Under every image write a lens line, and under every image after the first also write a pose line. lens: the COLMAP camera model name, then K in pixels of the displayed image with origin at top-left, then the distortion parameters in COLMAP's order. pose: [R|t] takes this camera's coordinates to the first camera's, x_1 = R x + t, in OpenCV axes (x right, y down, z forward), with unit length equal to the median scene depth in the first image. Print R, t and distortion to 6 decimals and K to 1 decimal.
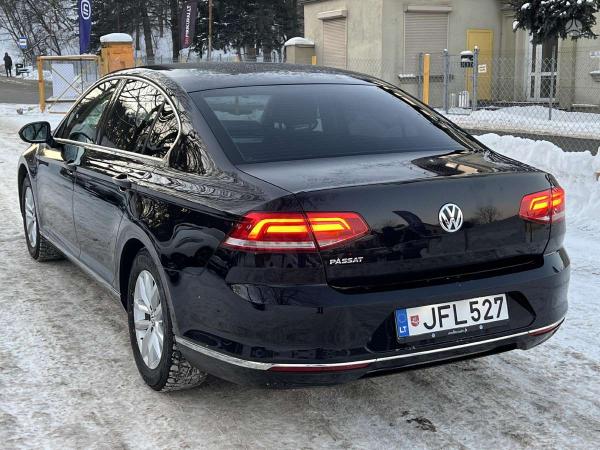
lens RADIAL K [[451.9, 0, 298.3], [0, 451.9, 224.1], [0, 0, 1]] dist [0.007069, -0.014107]
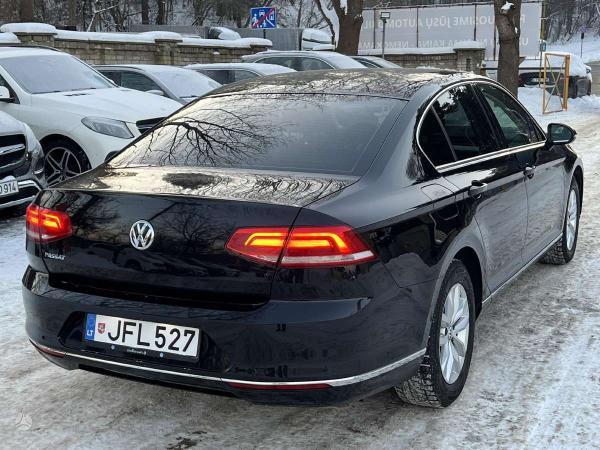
lens RADIAL K [[451.9, 0, 297.3], [0, 451.9, 226.4], [0, 0, 1]] dist [0.007069, -0.014107]
pose [[0.866686, 0.157058, -0.473486, 1.070633], [-0.168323, 0.985553, 0.018809, -0.105335], [0.469599, 0.063397, 0.880601, 0.284932]]
